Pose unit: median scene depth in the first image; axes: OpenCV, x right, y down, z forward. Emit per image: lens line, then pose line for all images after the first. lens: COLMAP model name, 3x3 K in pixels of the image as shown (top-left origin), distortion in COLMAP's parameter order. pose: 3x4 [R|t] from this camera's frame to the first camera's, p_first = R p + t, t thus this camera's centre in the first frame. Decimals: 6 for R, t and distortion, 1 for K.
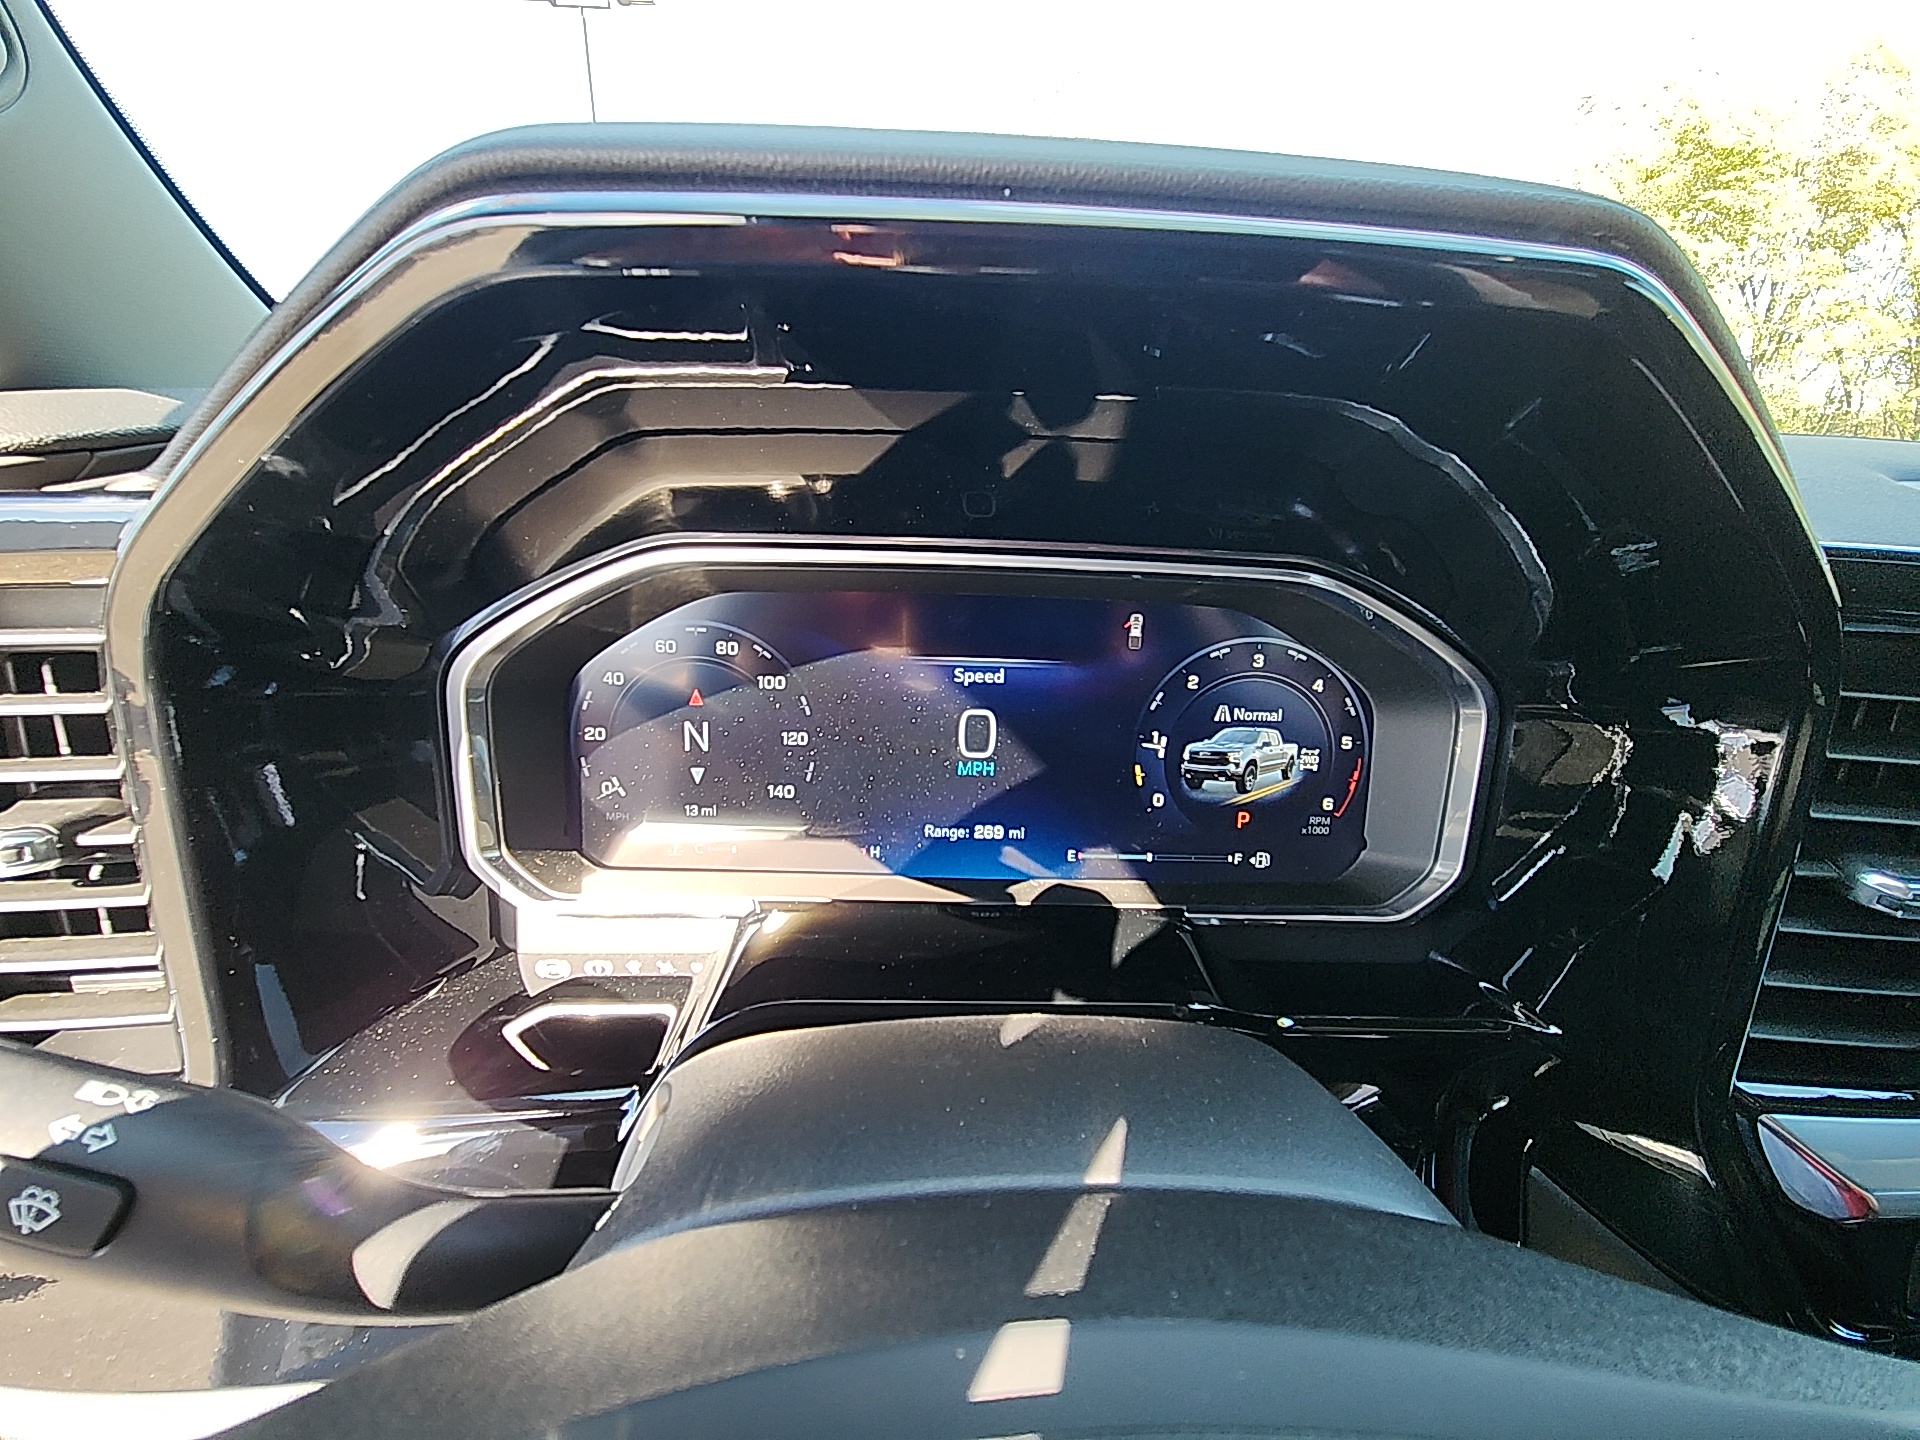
lens RADIAL K [[781.4, 0, 944.8], [0, 781.4, 716.6], [0, 0, 1]] dist [0.002239, 0.000619]
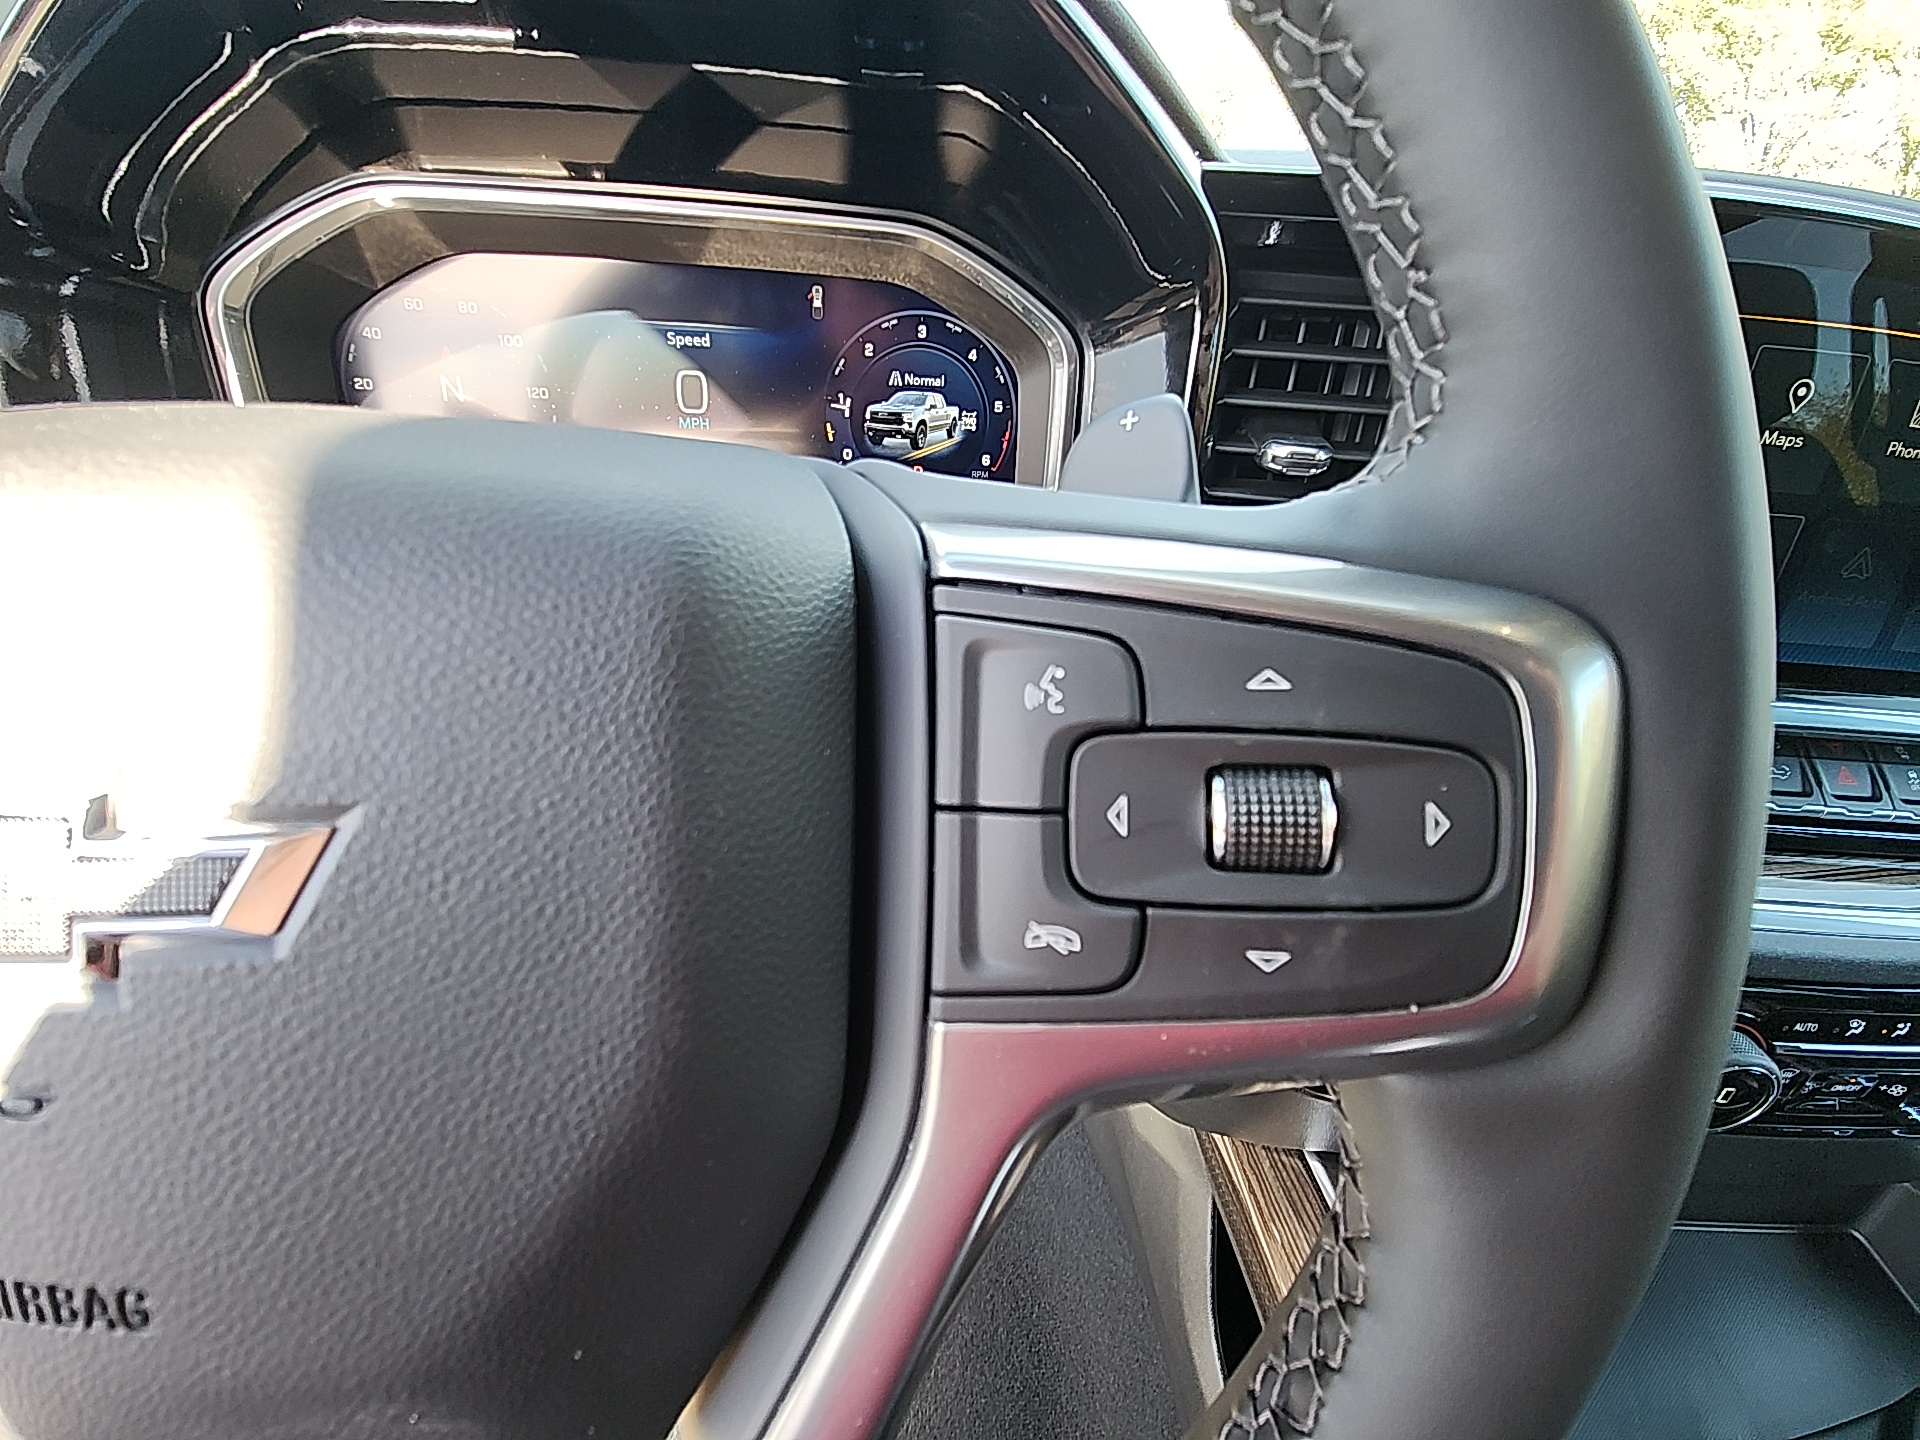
lens RADIAL K [[781.4, 0, 944.8], [0, 781.4, 716.6], [0, 0, 1]] dist [0.002239, 0.000619]
pose [[0.998967, -0.006388, 0.044993, 0.371730], [-0.001628, 0.984404, 0.175916, 0.300545], [-0.045415, -0.175807, 0.983377, -0.302406]]
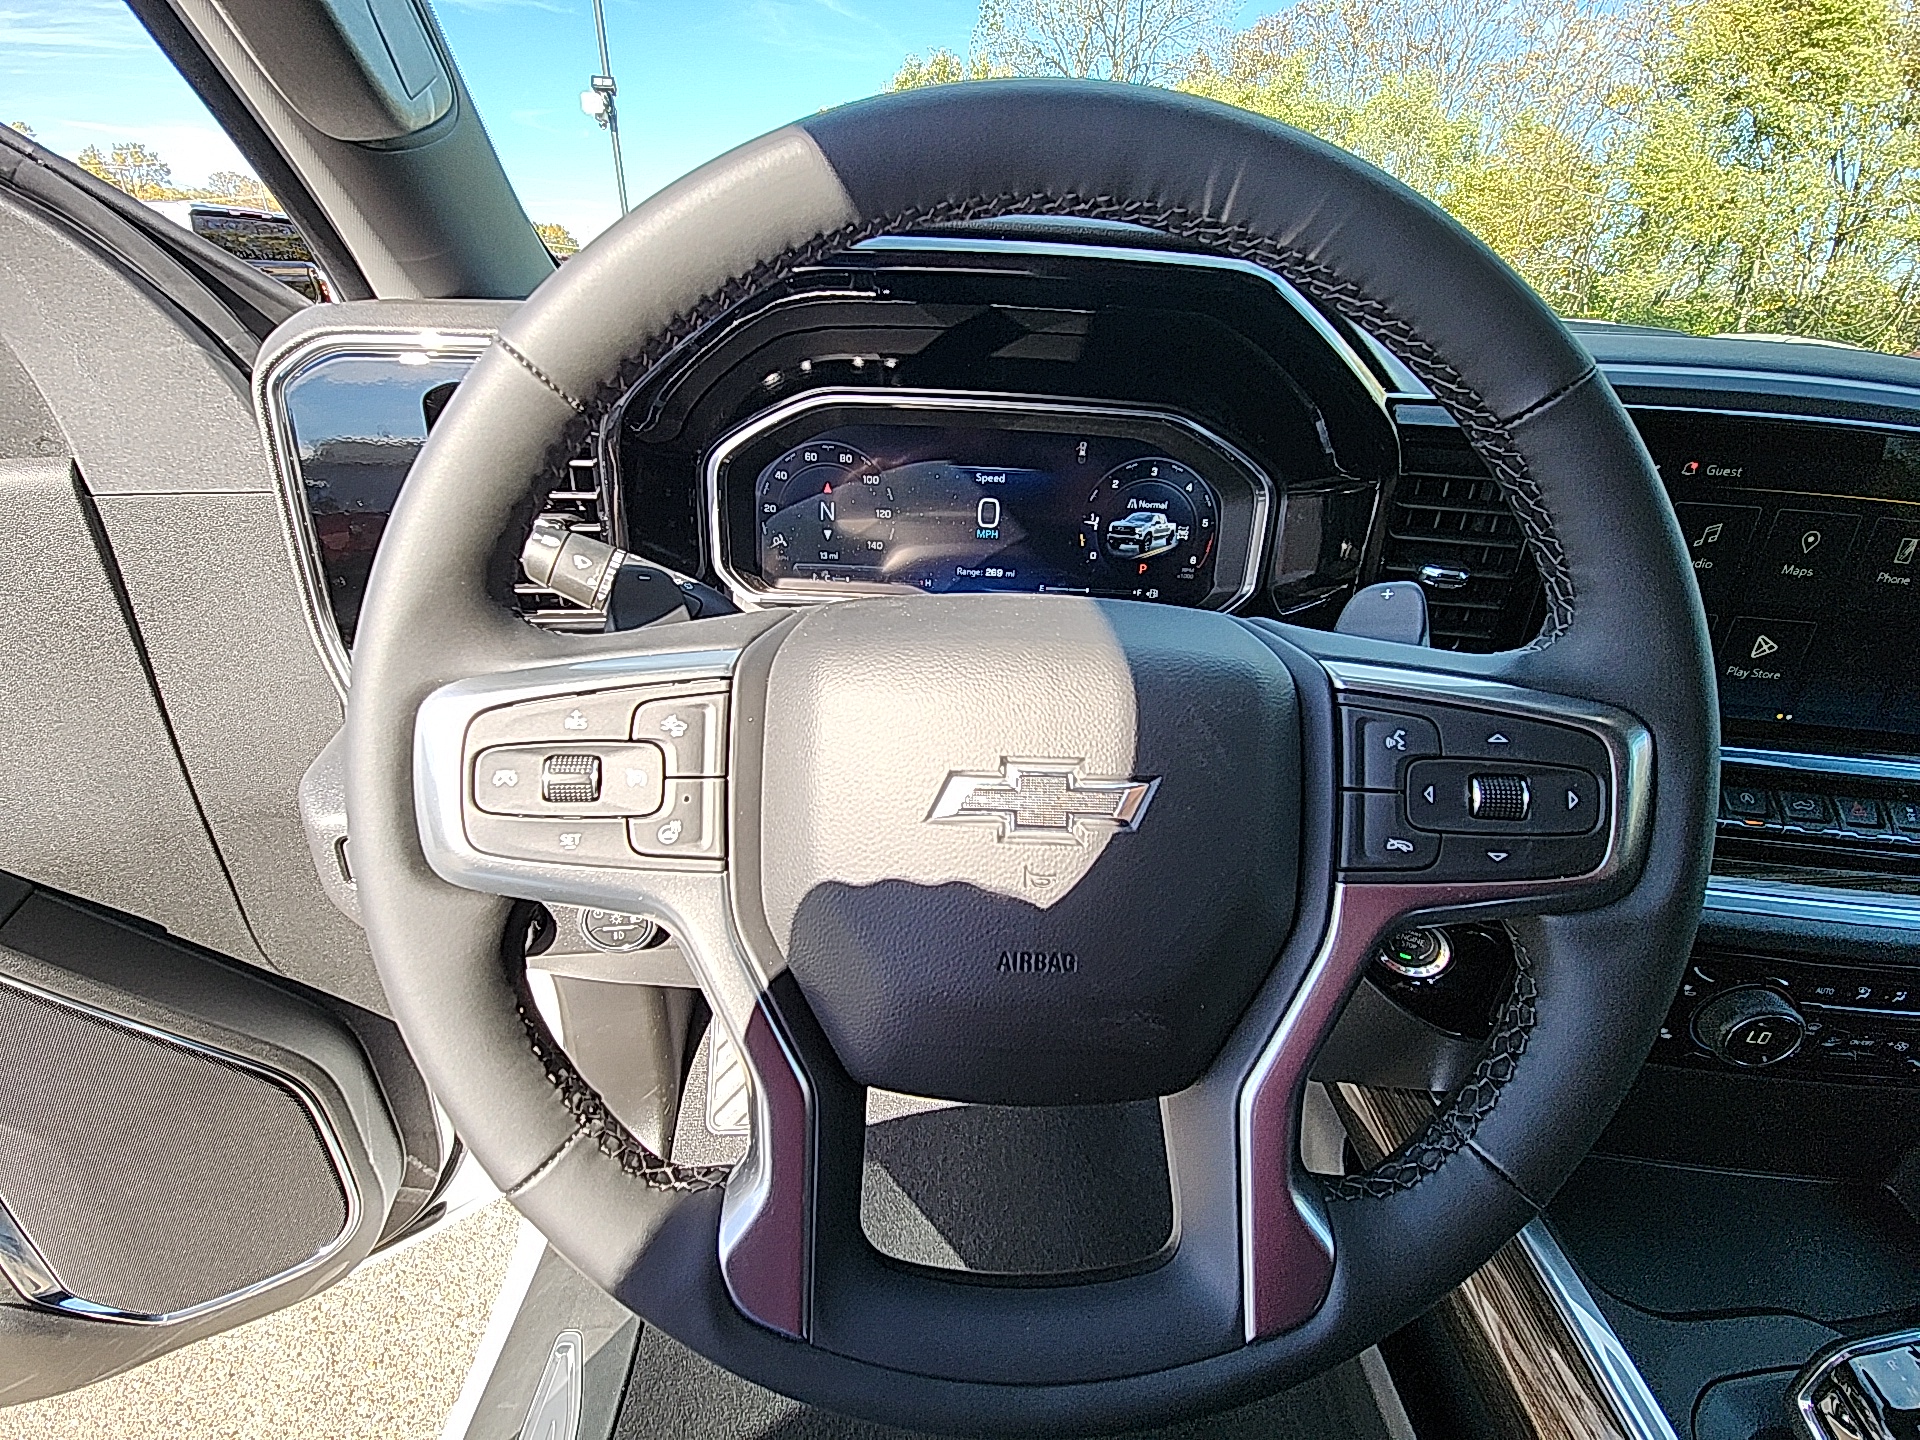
lens RADIAL K [[782.4, 0, 941.7], [0, 782.4, 712.6], [0, 0, 1]] dist [0.000127, -0.000596]
pose [[0.999494, 0.020943, -0.023958, -0.011274], [-0.017462, 0.990382, 0.137257, 0.220312], [0.026602, -0.136769, 0.990246, -0.764943]]
